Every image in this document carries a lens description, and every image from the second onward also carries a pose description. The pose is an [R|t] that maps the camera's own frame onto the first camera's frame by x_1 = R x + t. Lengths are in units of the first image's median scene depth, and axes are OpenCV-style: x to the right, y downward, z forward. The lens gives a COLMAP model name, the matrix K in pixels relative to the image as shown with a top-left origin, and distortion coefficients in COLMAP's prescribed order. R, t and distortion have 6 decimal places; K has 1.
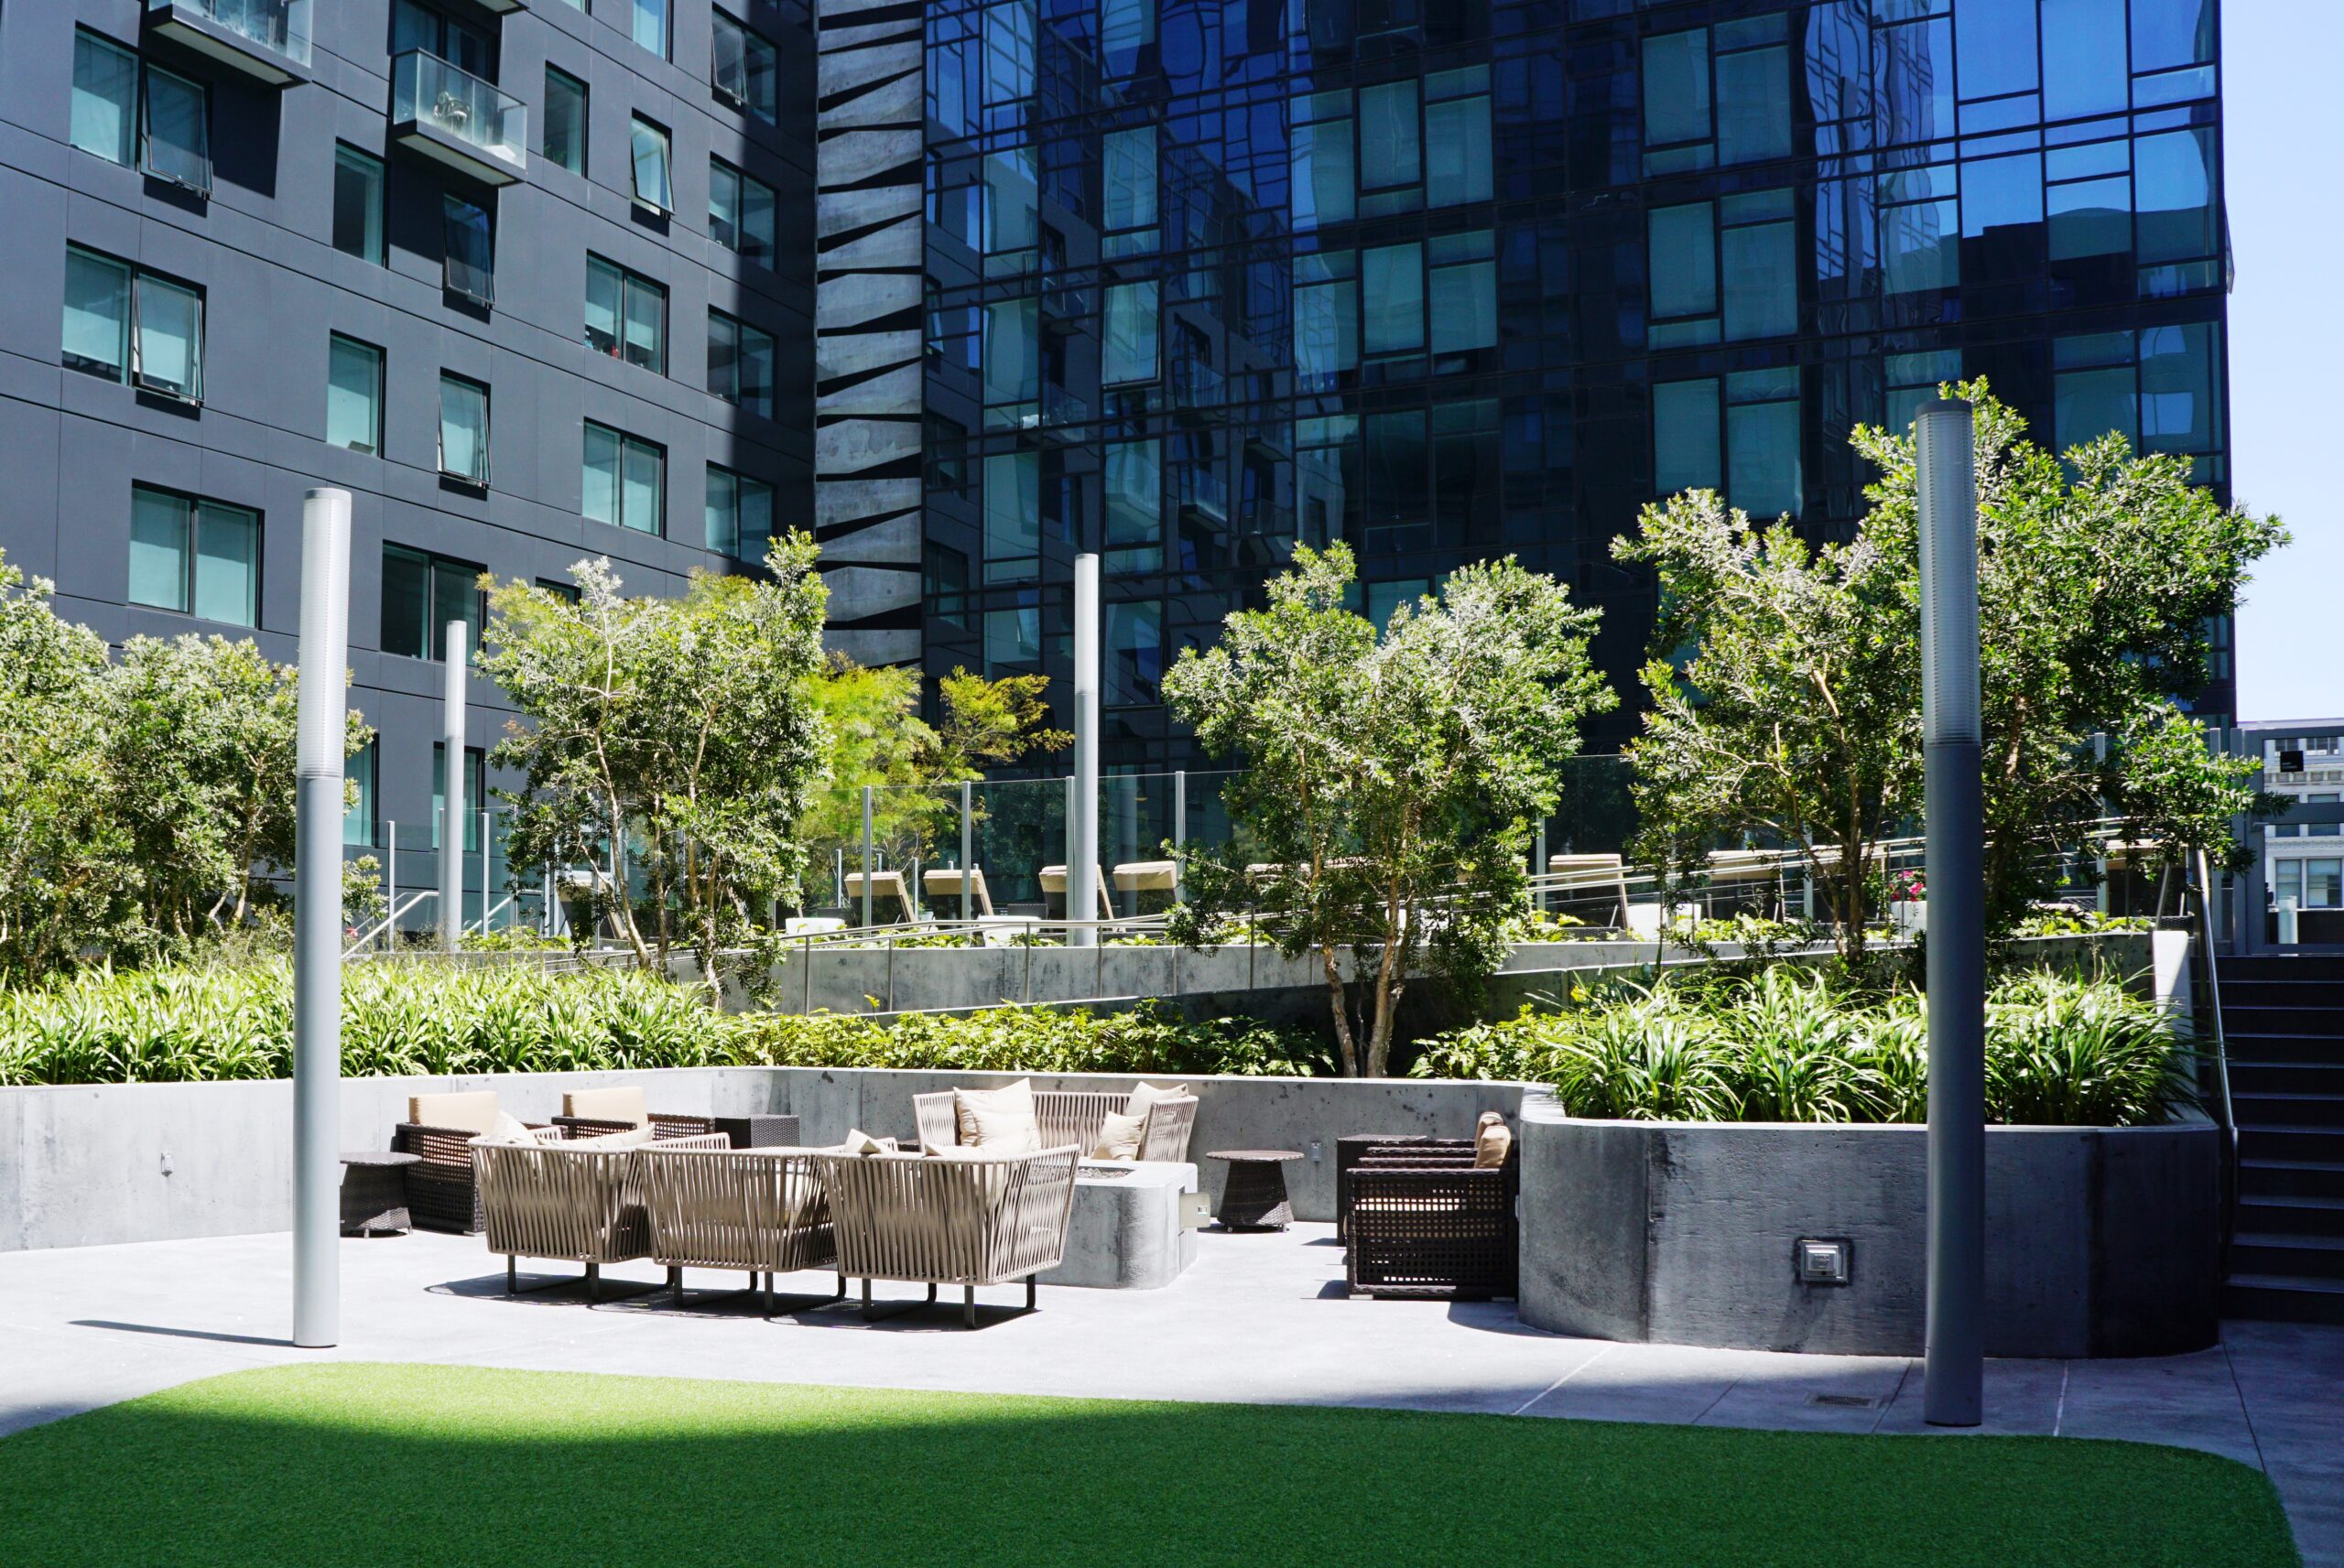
lens RADIAL K [[1861.8, 0, 1172.0], [0, 1861.8, 784.0], [0, 0, 1]] dist [-0.105189, 0.006071]
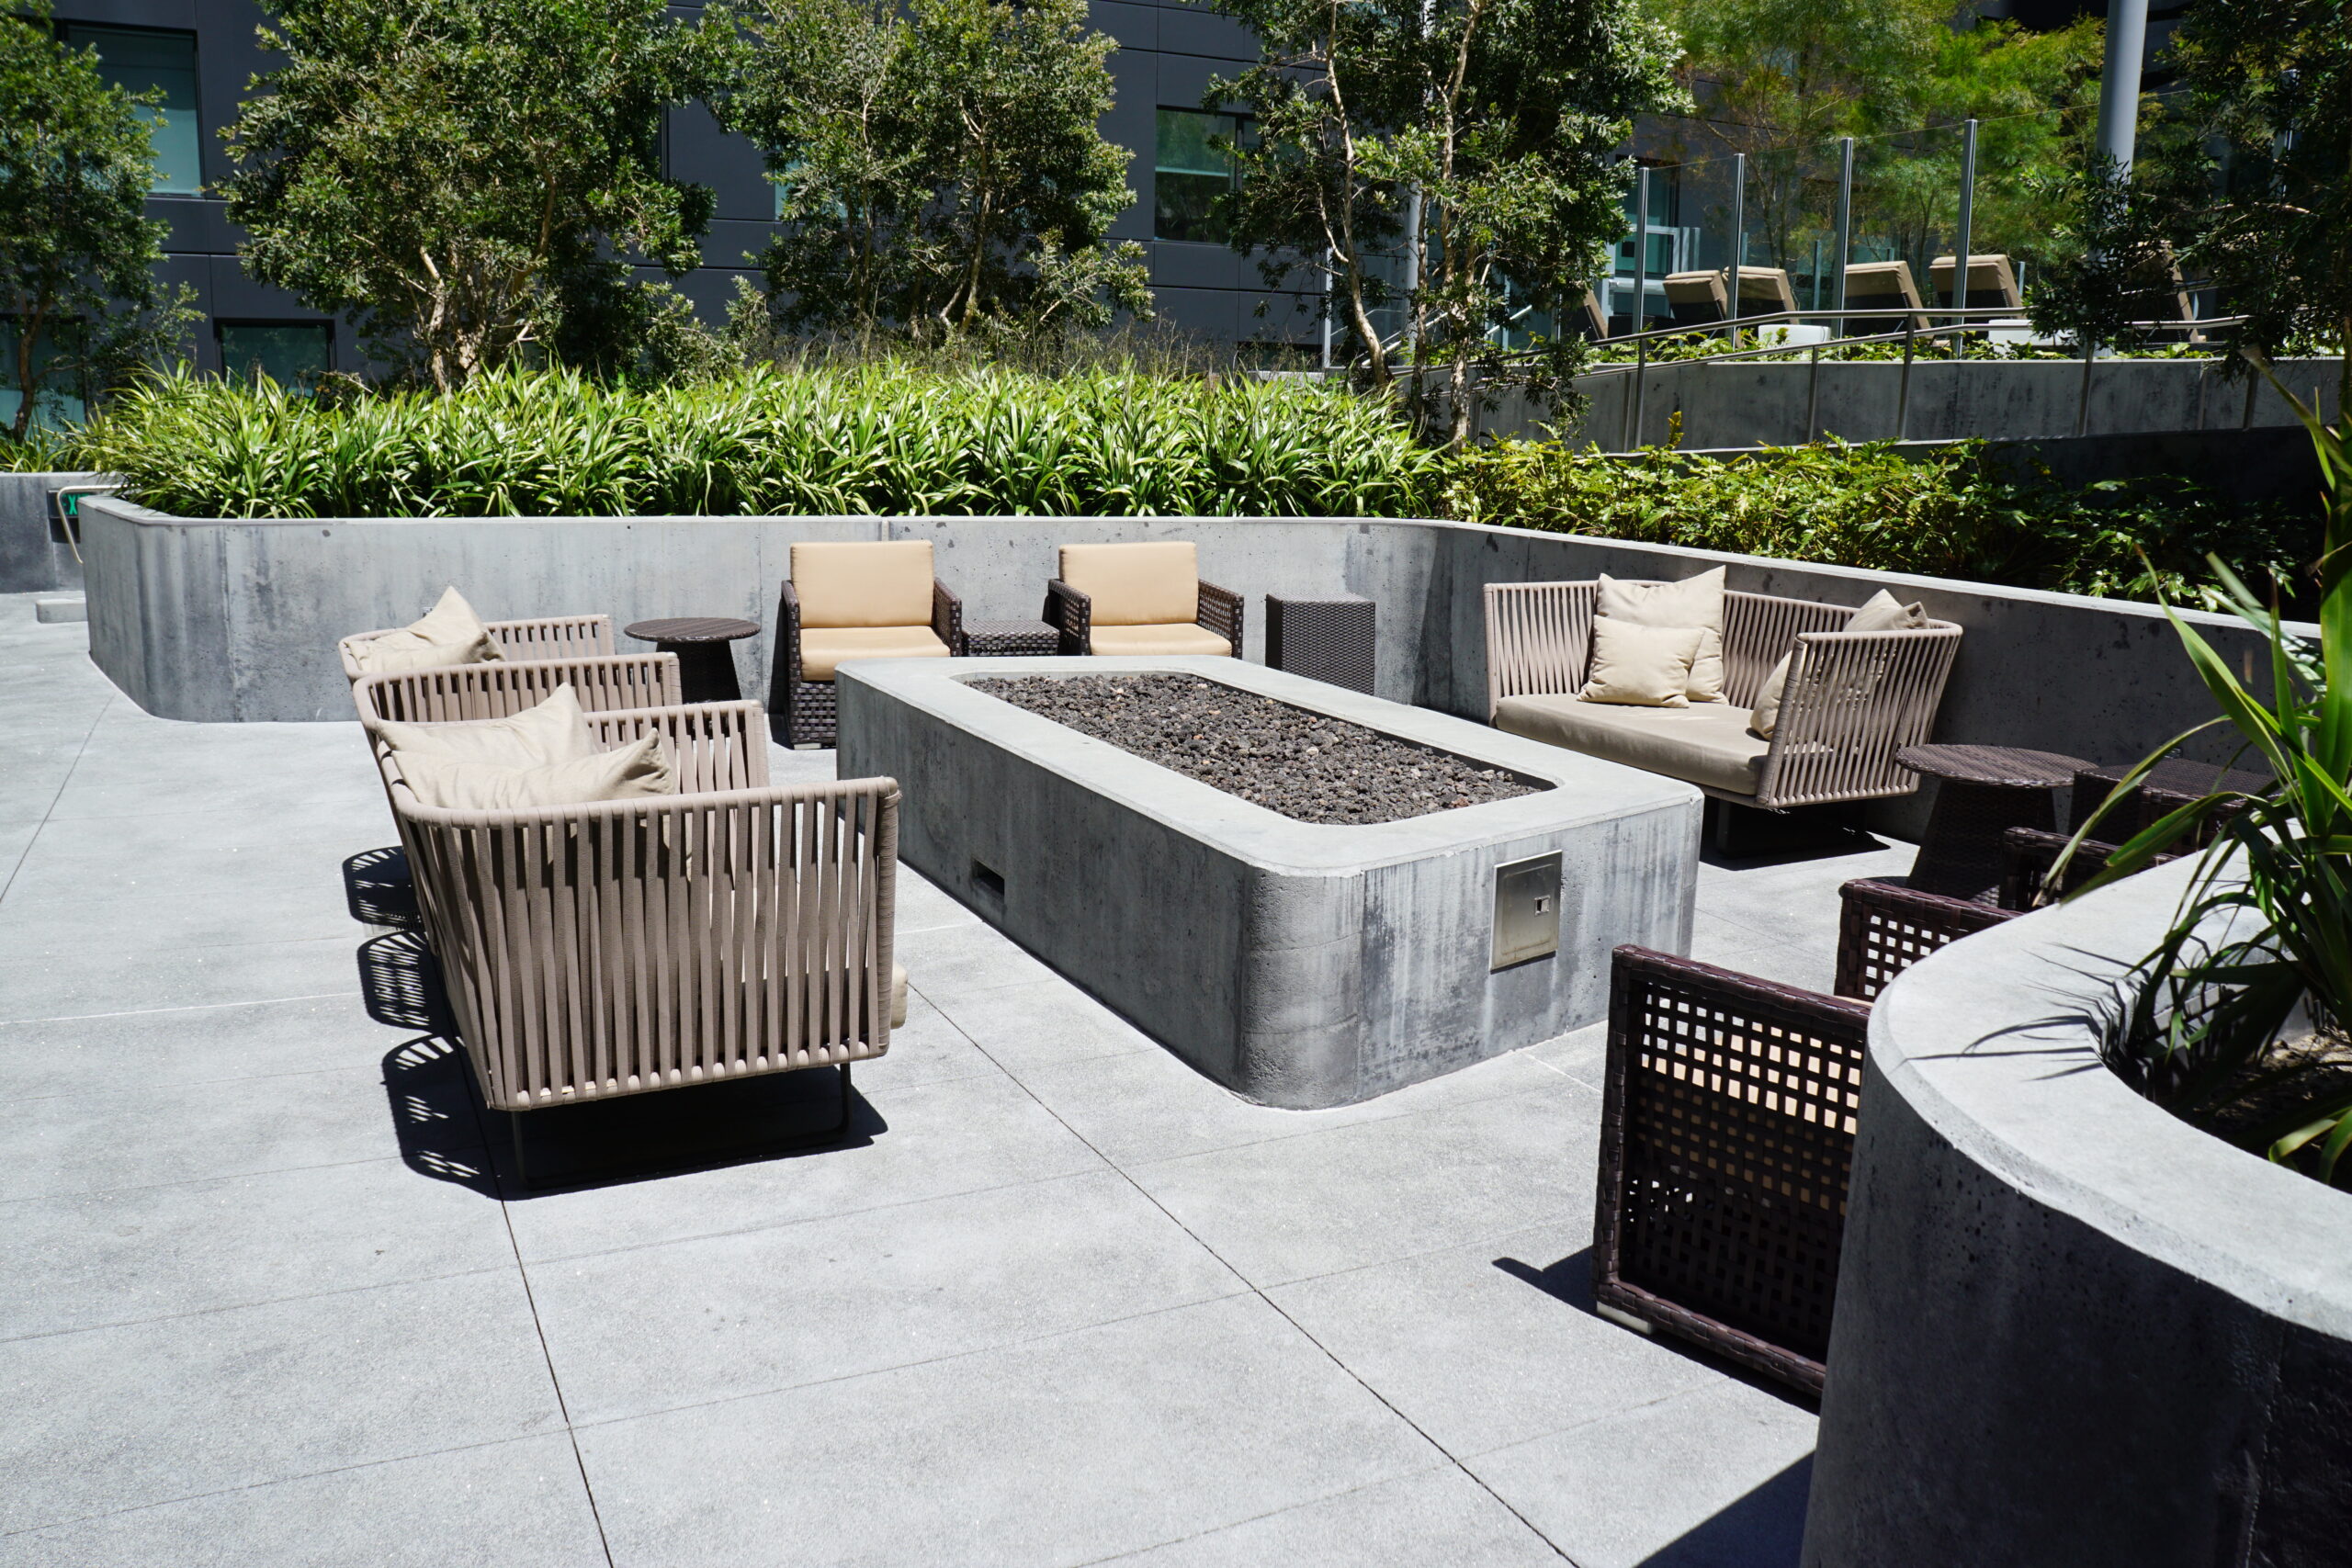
lens RADIAL K [[1868.2, 0, 1176.0], [0, 1868.2, 784.0], [0, 0, 1]] dist [-0.105189, 0.006071]
pose [[0.786519, 0.137250, -0.602122, 0.145716], [0.047204, 0.958778, 0.280208, 0.057852], [0.615760, -0.248811, 0.747618, 0.473247]]
